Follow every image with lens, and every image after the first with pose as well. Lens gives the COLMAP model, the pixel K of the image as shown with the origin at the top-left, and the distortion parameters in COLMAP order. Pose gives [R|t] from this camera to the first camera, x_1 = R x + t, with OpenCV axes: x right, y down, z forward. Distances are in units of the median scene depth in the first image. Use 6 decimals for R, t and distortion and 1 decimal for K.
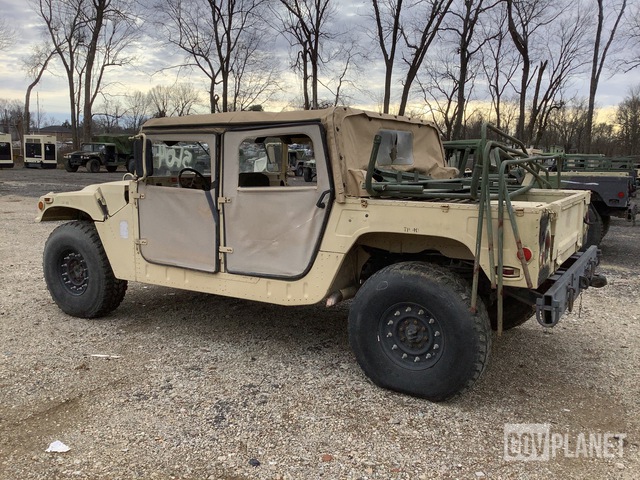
lens RADIAL K [[591.5, 0, 317.5], [0, 591.5, 240.9], [0, 0, 1]] dist [0.012707, -0.003701]
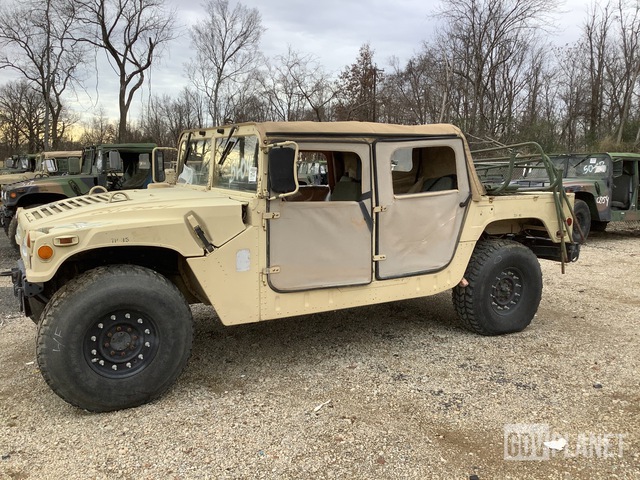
lens RADIAL K [[591.5, 0, 319.8], [0, 591.5, 239.0], [0, 0, 1]] dist [0.012707, -0.003701]
pose [[0.490661, -0.131487, 0.861373, -1.083070], [0.120615, 0.989281, 0.082306, -0.113794], [-0.862962, 0.063510, 0.501261, 0.578936]]
